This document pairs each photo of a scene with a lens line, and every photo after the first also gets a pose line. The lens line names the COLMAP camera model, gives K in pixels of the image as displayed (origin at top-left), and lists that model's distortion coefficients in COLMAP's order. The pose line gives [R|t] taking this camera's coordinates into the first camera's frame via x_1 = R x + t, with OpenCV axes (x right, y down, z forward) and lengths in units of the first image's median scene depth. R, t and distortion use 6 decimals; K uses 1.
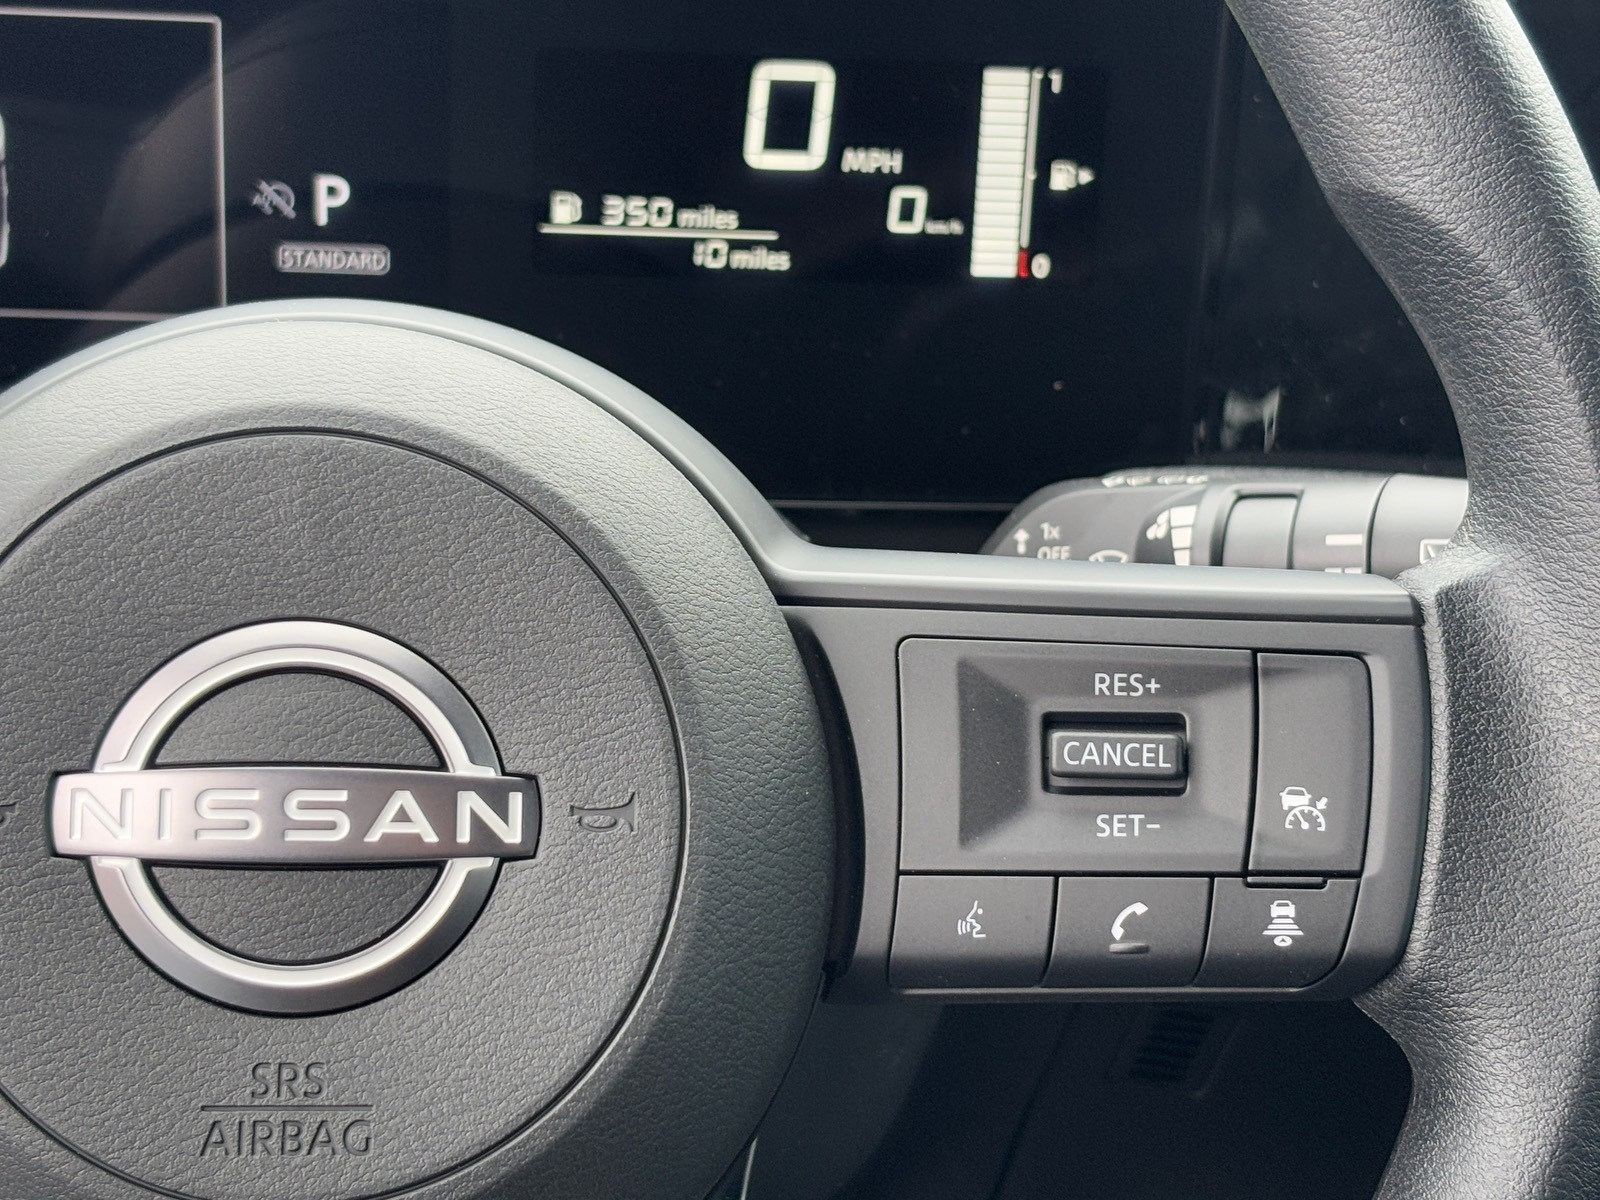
lens RADIAL K [[3057.0, 0, 859.2], [0, 3057.0, 620.9], [0, 0, 1]] dist [0.103538, 0.000000]
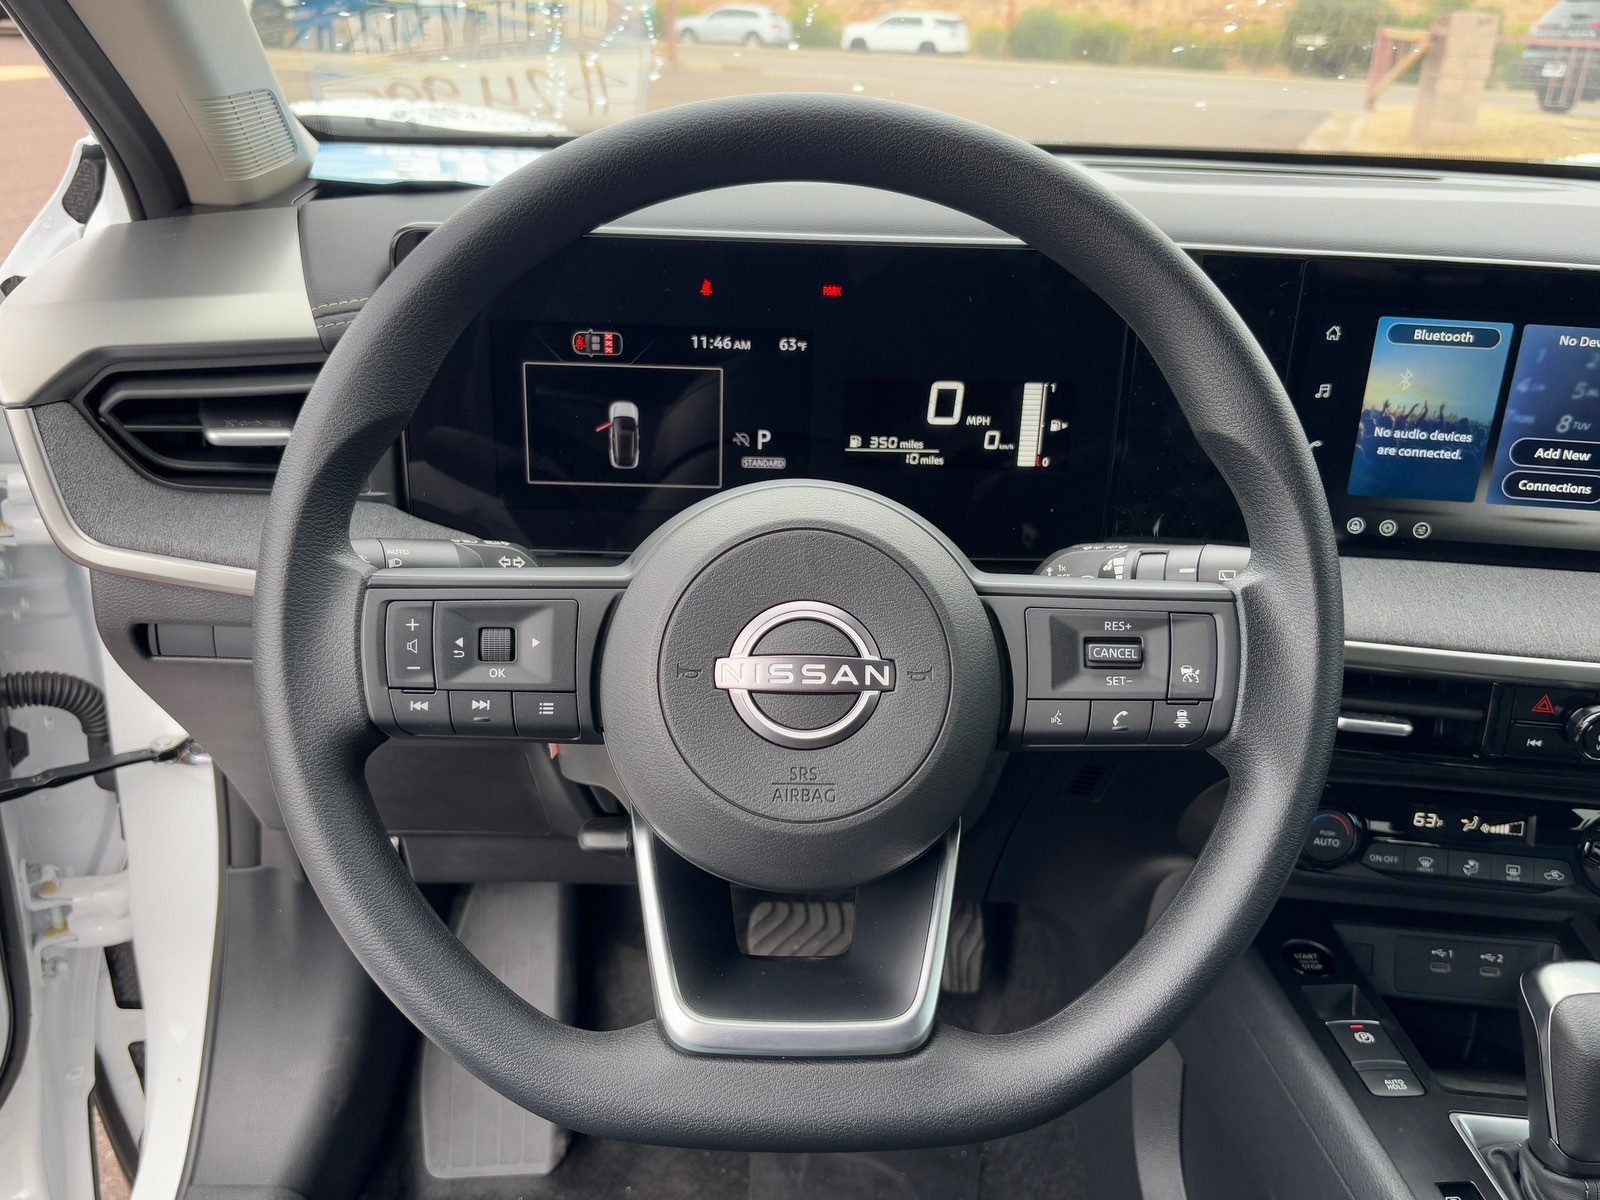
lens RADIAL K [[1327.1, 0, 791.2], [0, 1327.1, 623.2], [0, 0, 1]] dist [0.047769, -0.067443]
pose [[0.997960, -0.000811, -0.063842, -0.079638], [0.001134, 0.999987, 0.005017, 0.008938], [0.063837, -0.005079, 0.997947, -0.089633]]
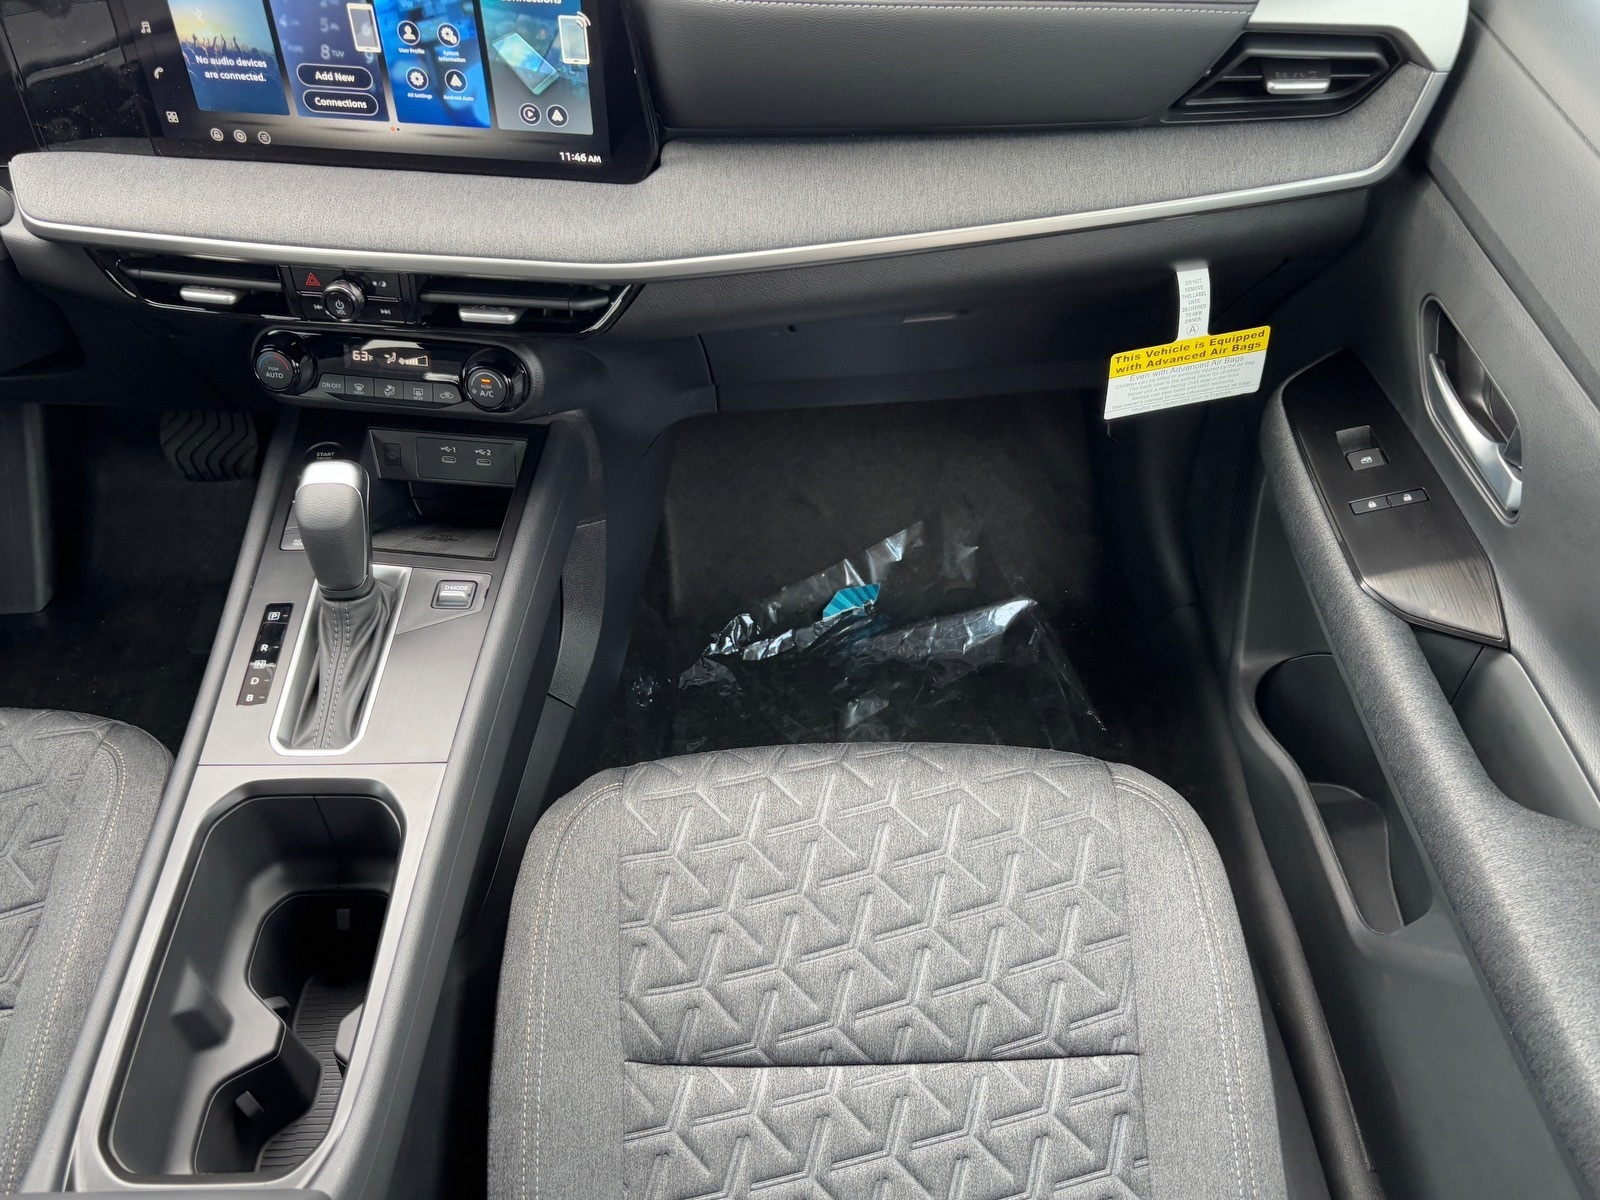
lens RADIAL K [[1382.7, 0, 799.5], [0, 1382.7, 610.4], [0, 0, 1]] dist [0.009454, 0.007483]
pose [[0.993460, 0.011949, -0.113555, 1.121591], [0.031753, 0.926370, 0.375274, -0.132651], [0.109678, -0.376425, 0.919932, -0.451058]]
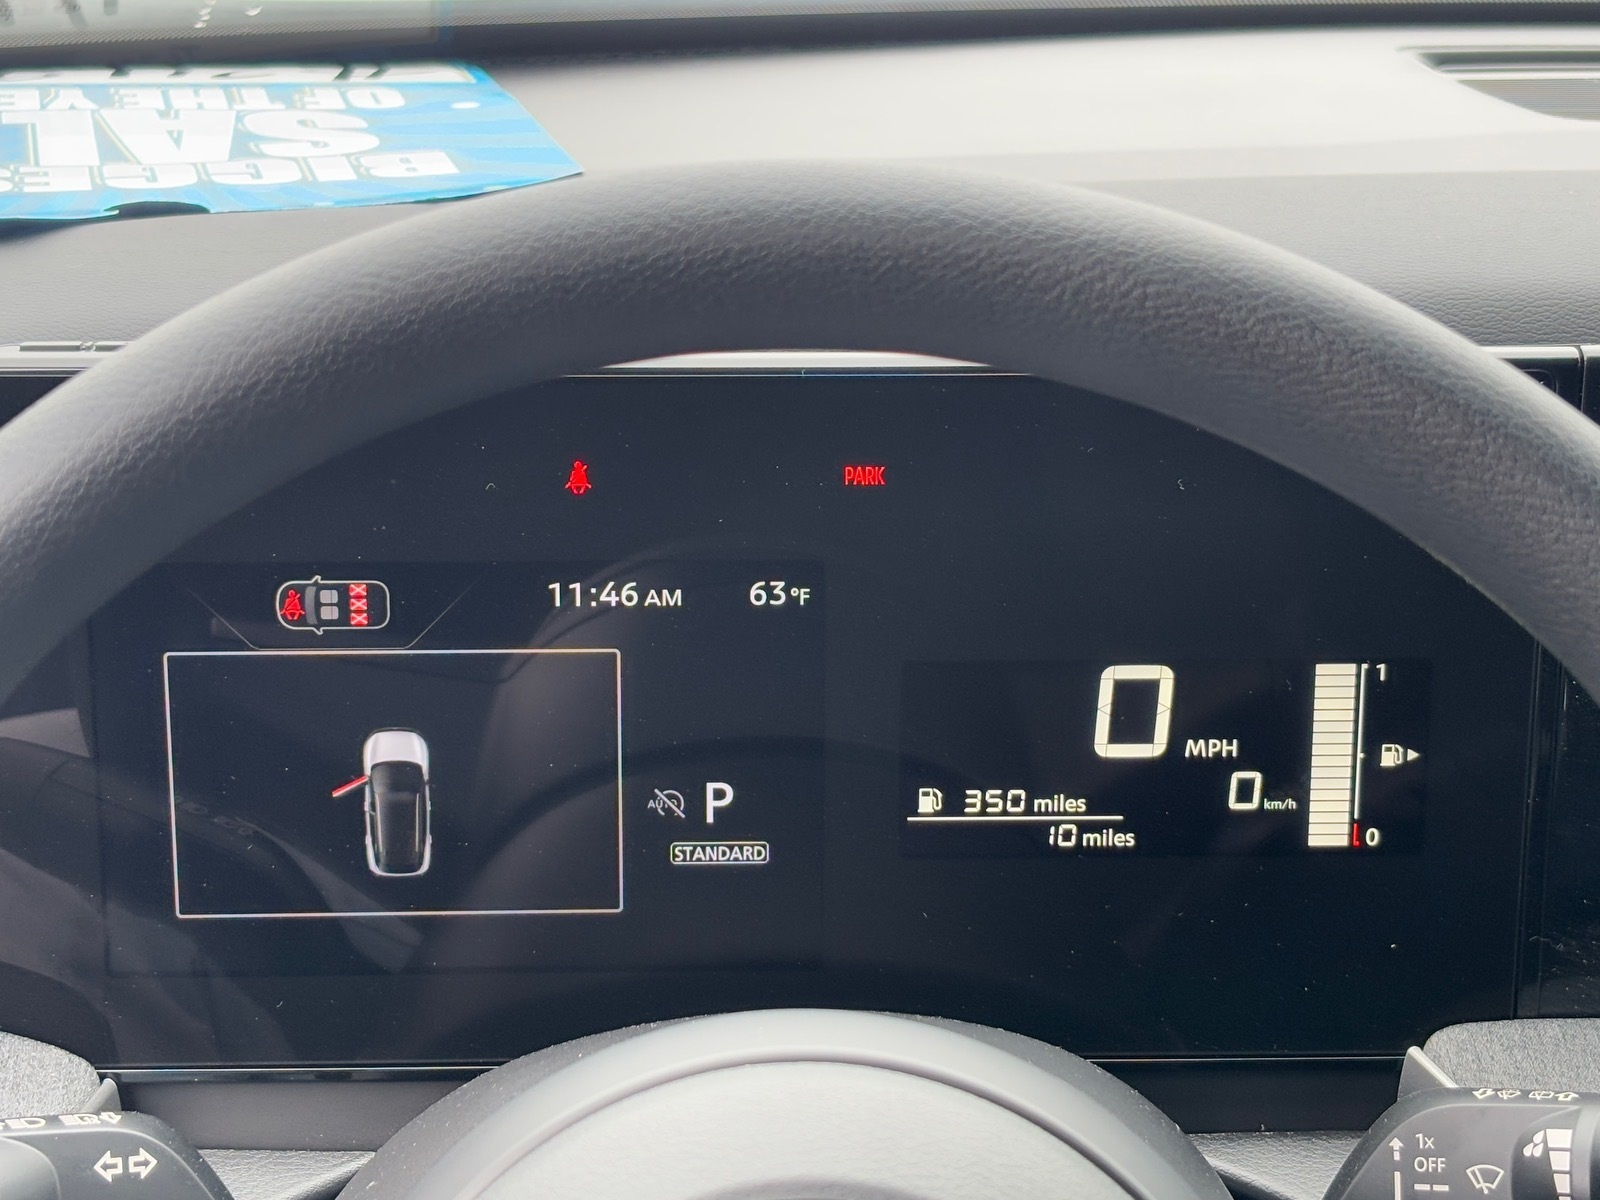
lens RADIAL K [[2850.7, 0, 768.3], [0, 2850.7, 589.0], [0, 0, 1]] dist [0.130107, 0.000000]
pose [[0.996030, -0.031934, -0.083095, -0.066716], [0.025263, 0.996464, -0.080138, -0.130907], [0.085360, 0.077721, 0.993314, -0.019569]]
